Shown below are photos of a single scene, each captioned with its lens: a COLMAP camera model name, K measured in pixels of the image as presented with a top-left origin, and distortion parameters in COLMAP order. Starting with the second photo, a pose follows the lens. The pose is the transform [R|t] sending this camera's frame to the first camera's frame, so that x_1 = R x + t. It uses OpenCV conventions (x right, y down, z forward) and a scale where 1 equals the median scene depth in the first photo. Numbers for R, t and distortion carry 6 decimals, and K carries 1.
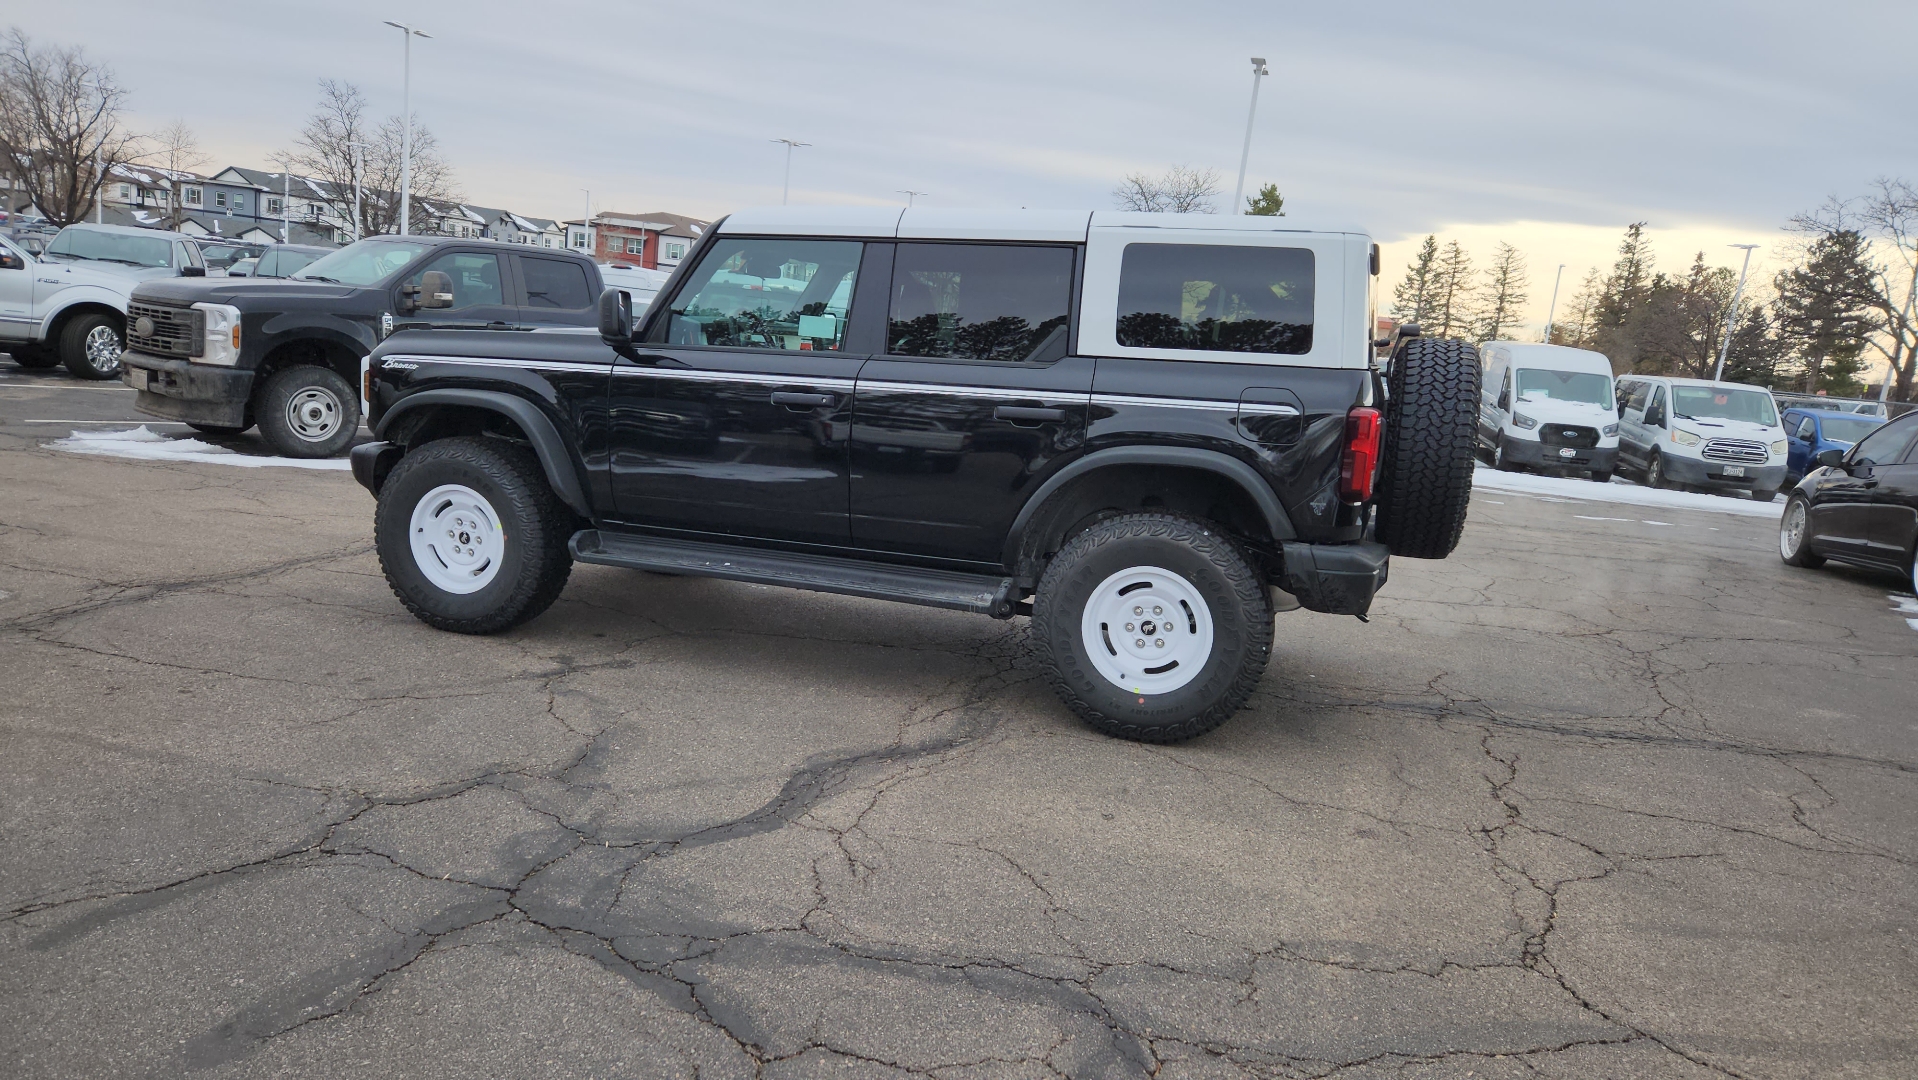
lens RADIAL K [[1250.2, 0, 927.2], [0, 1250.2, 545.7], [0, 0, 1]] dist [0.078970, -0.065509]
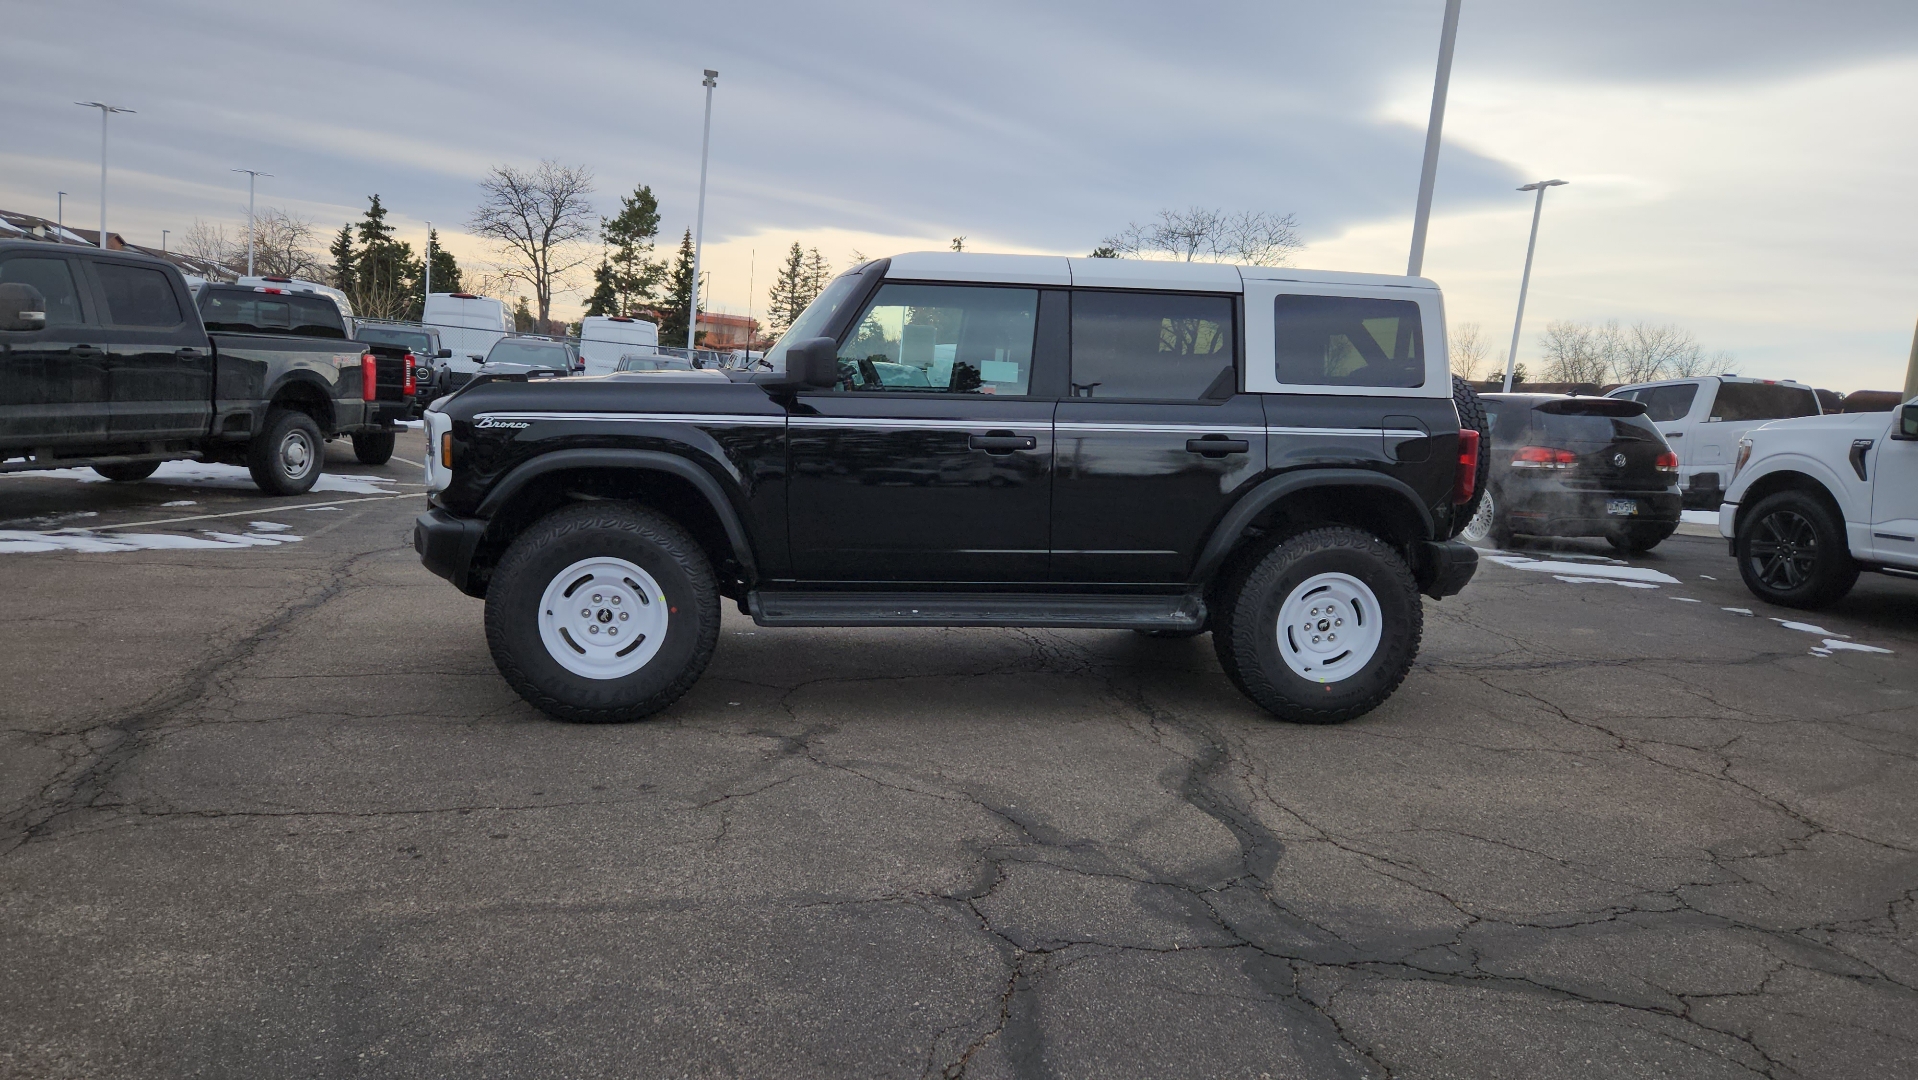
lens RADIAL K [[1254.0, 0, 920.1], [0, 1254.0, 538.4], [0, 0, 1]] dist [0.074441, -0.059690]
pose [[0.882439, -0.084853, 0.462710, -0.563405], [0.086582, 0.996090, 0.017543, -0.055348], [-0.462390, 0.024581, 0.886336, 0.107319]]
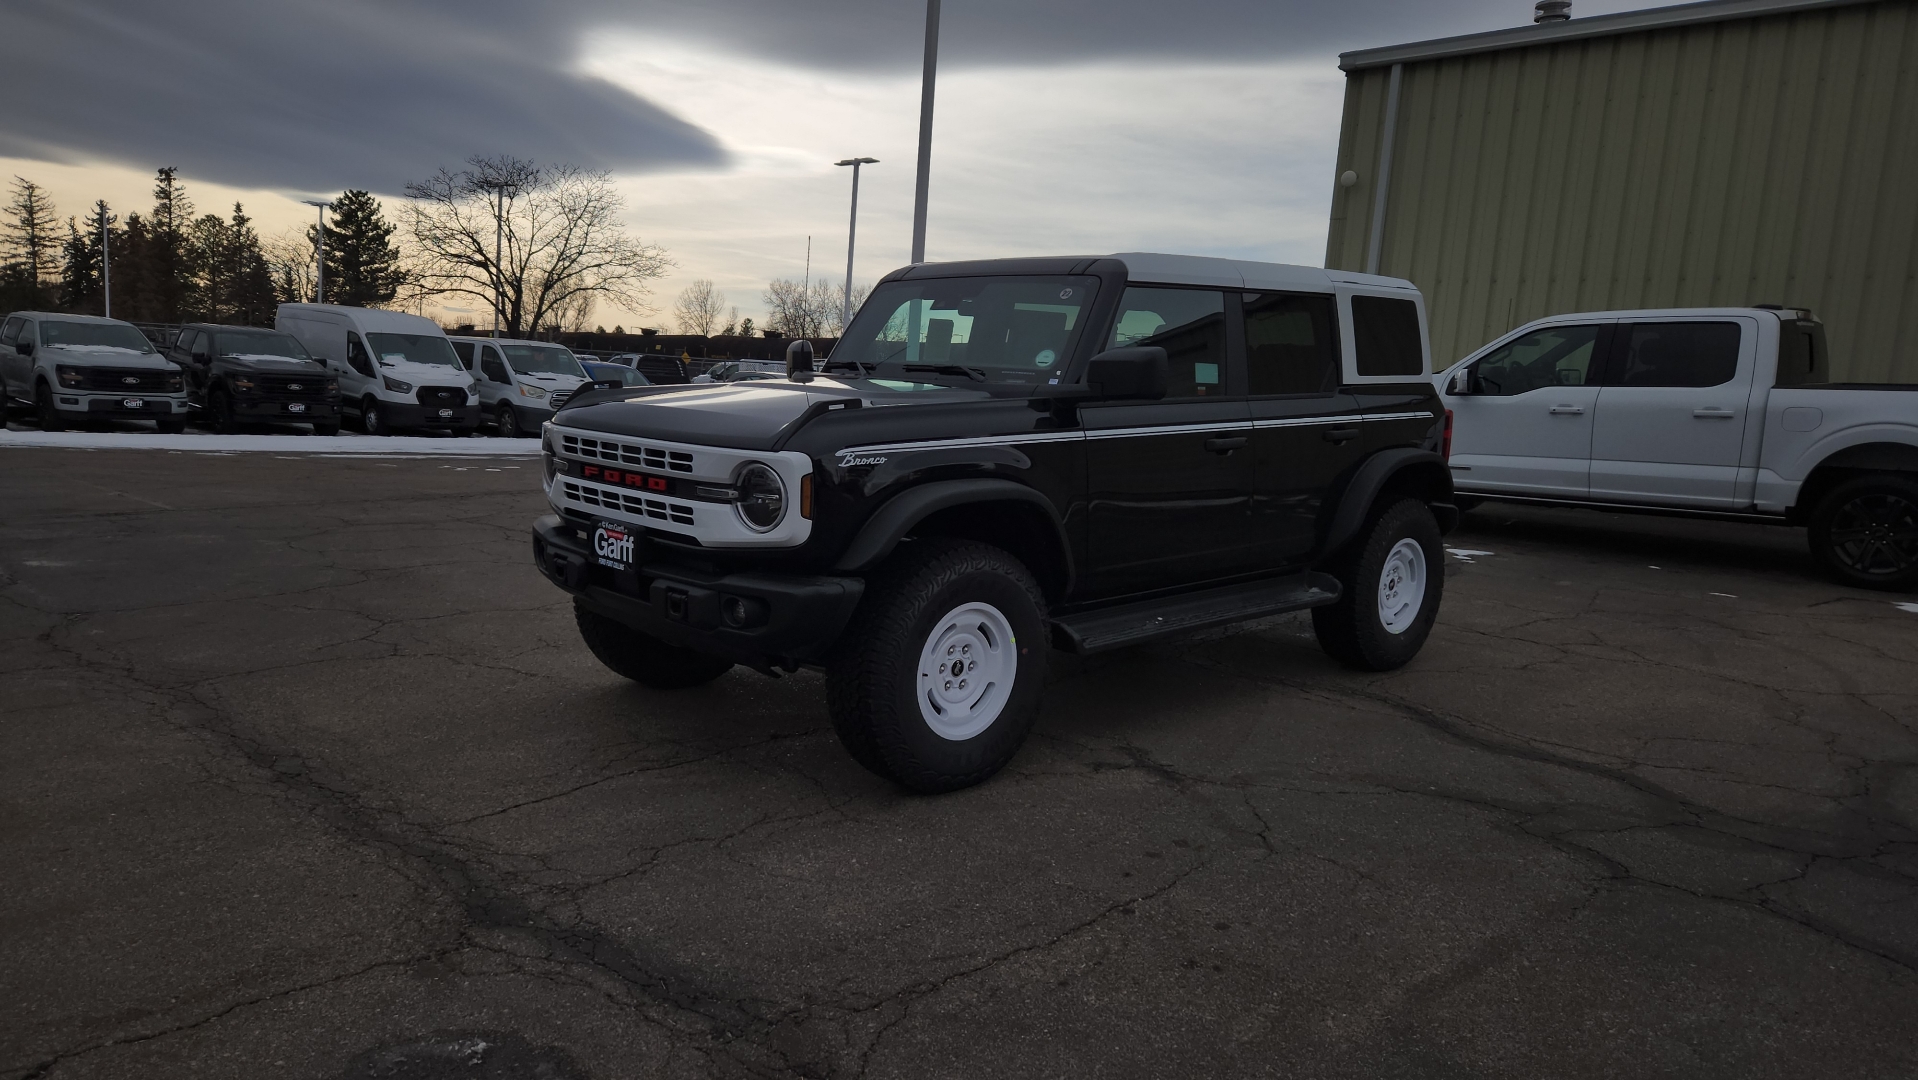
lens RADIAL K [[1269.9, 0, 886.9], [0, 1269.9, 541.9], [0, 0, 1]] dist [0.063968, -0.050458]
pose [[0.504460, -0.175402, 0.845431, -1.019644], [0.143689, 0.982549, 0.118113, -0.178837], [-0.851395, 0.061896, 0.520861, 0.606629]]
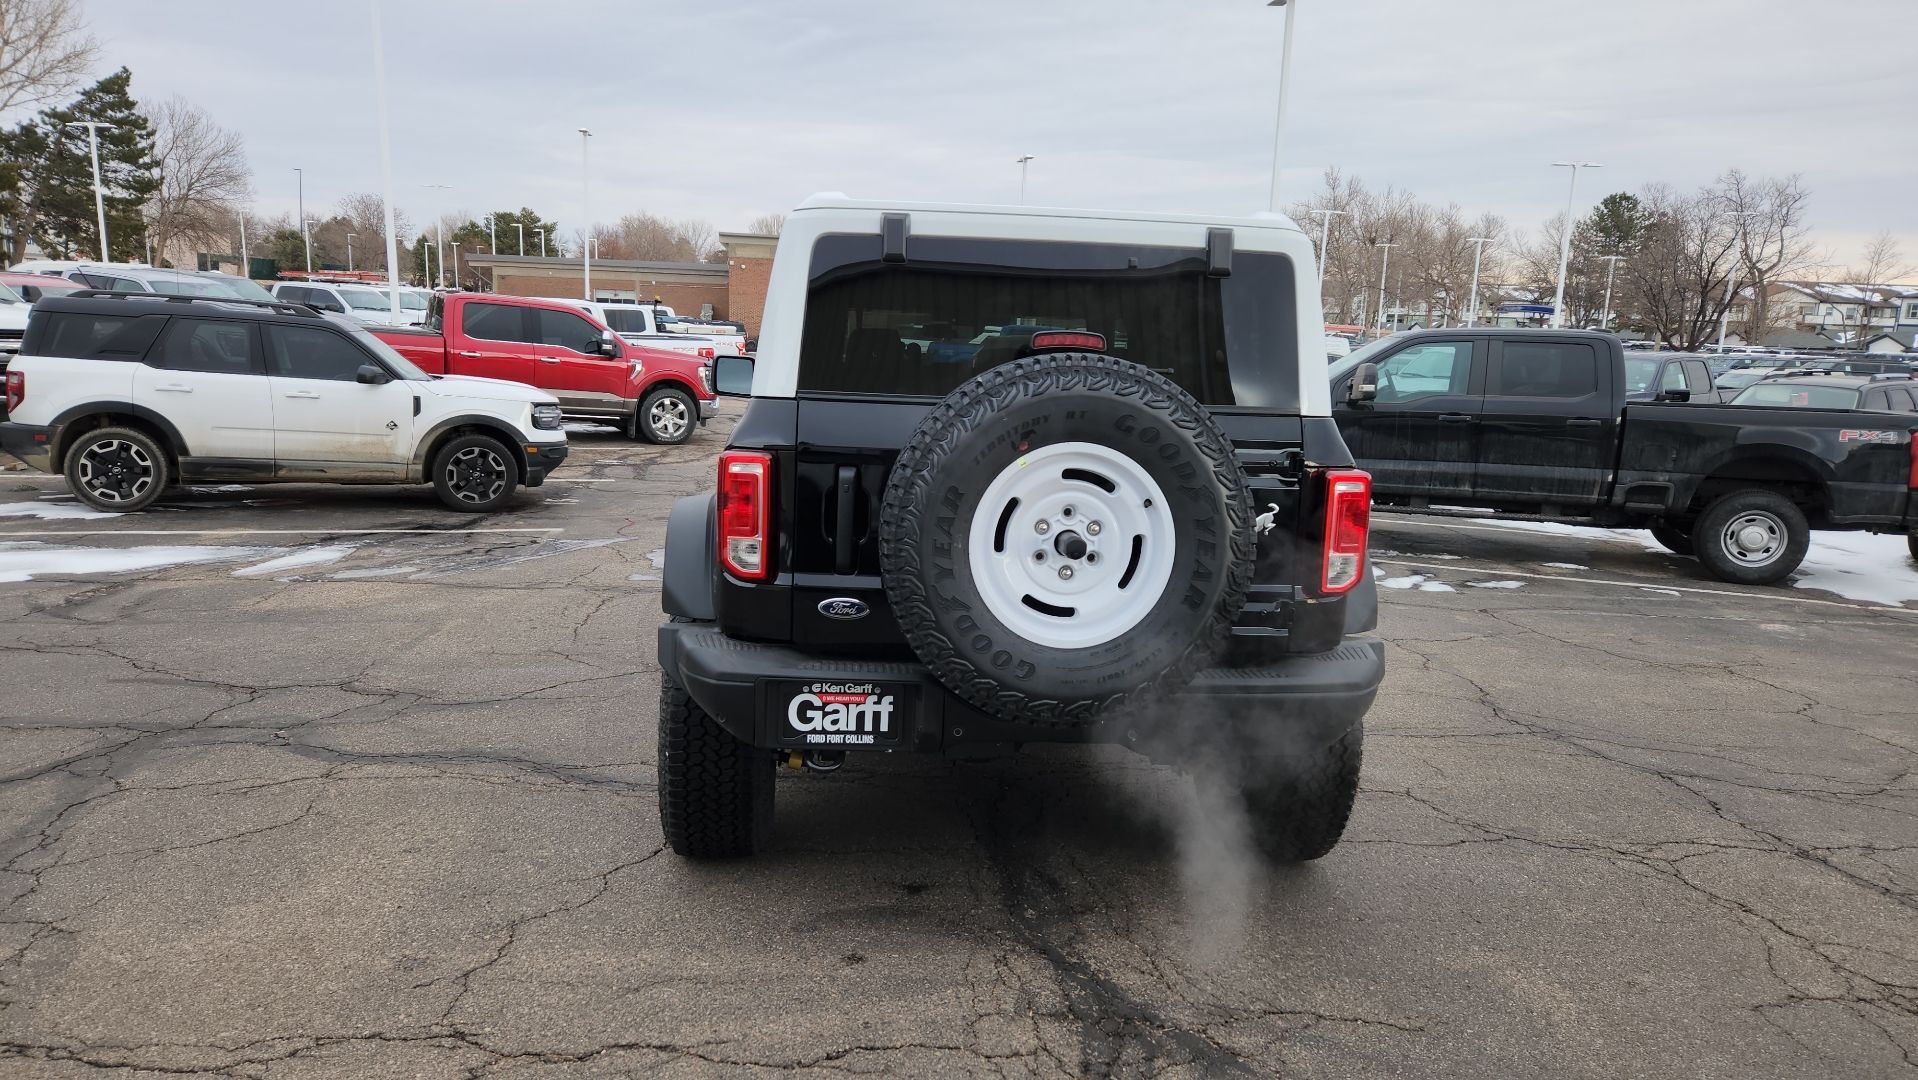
lens RADIAL K [[1261.0, 0, 951.3], [0, 1261.0, 549.0], [0, 0, 1]] dist [0.078004, -0.063742]
pose [[0.404487, 0.076745, -0.911318, 0.821941], [-0.161560, 0.986797, 0.011394, -0.063721], [0.900161, 0.142624, 0.411545, 0.642013]]
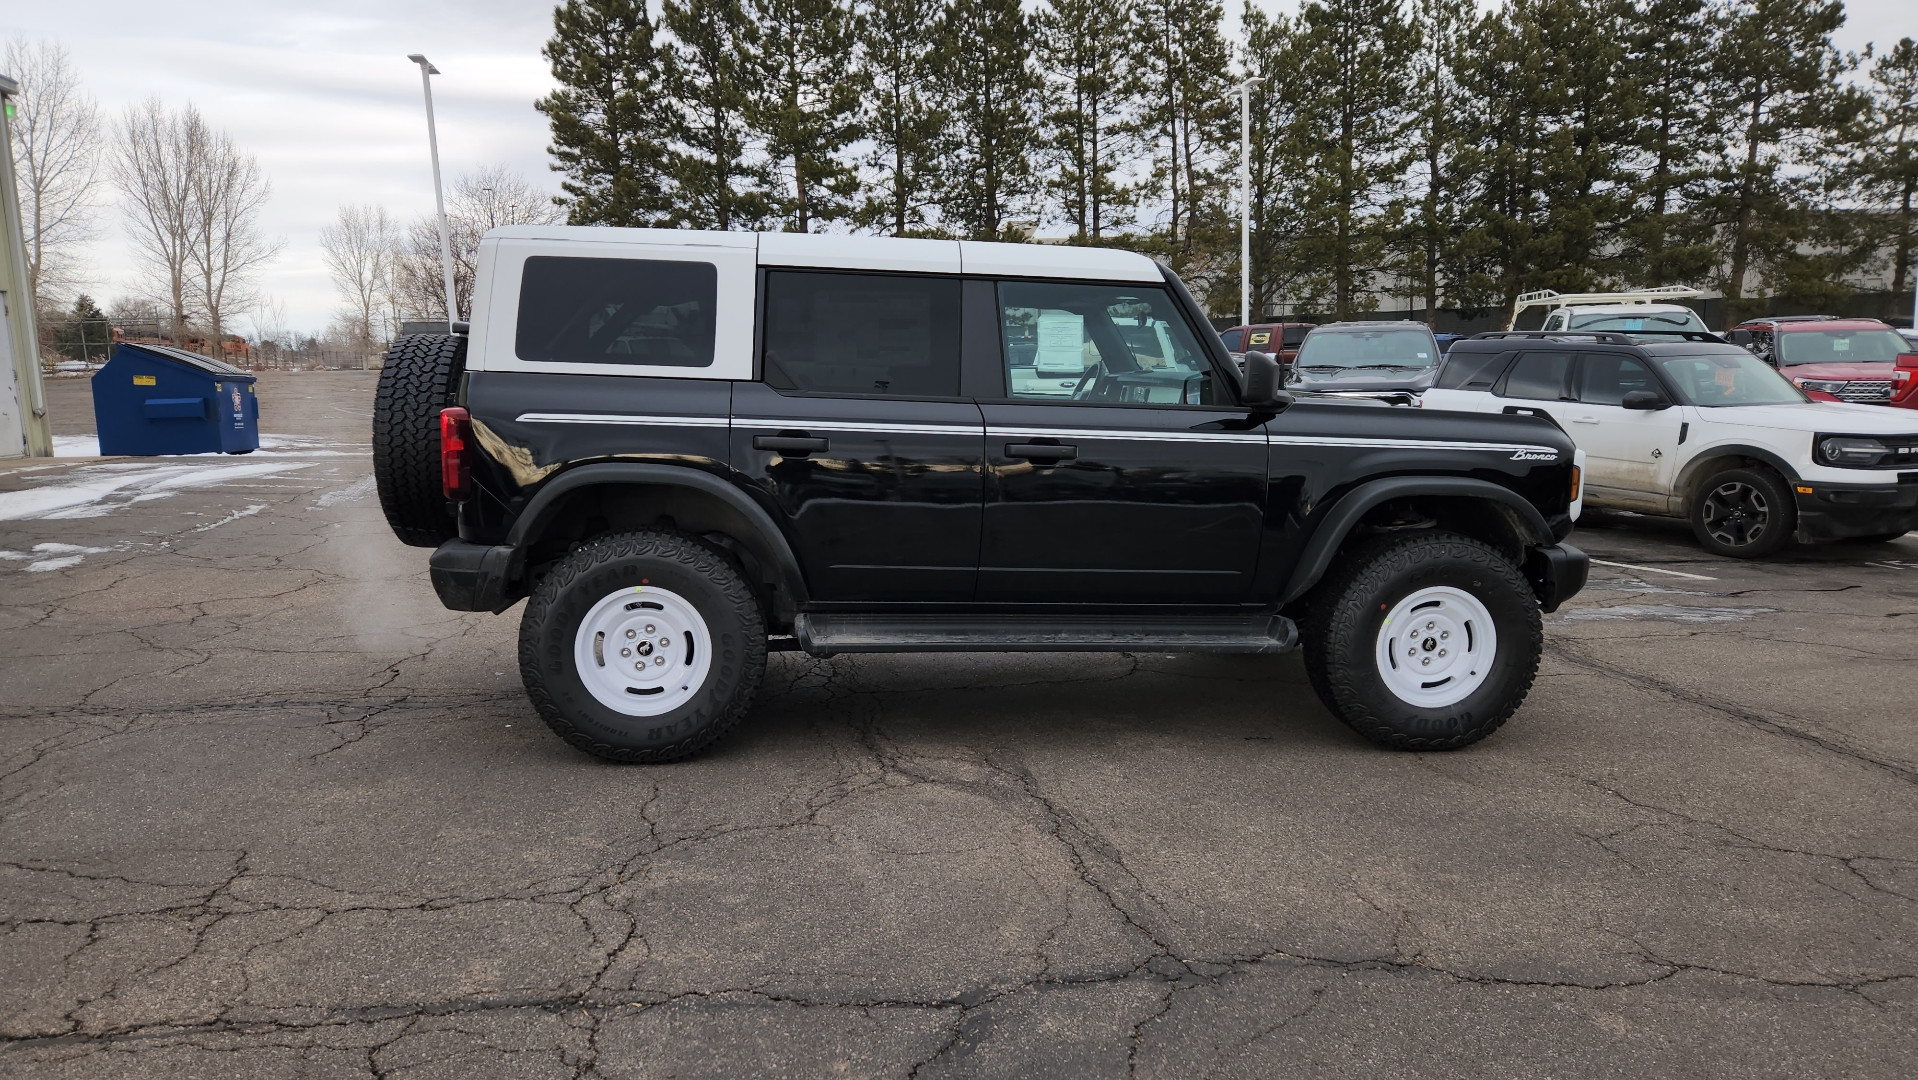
lens RADIAL K [[1299.8, 0, 946.0], [0, 1299.8, 556.5], [0, 0, 1]] dist [0.073924, -0.060566]
pose [[-0.896040, -0.017380, -0.443632, 0.449935], [-0.147438, 0.954174, 0.260412, -0.294302], [0.418776, 0.298747, -0.857541, 1.909603]]
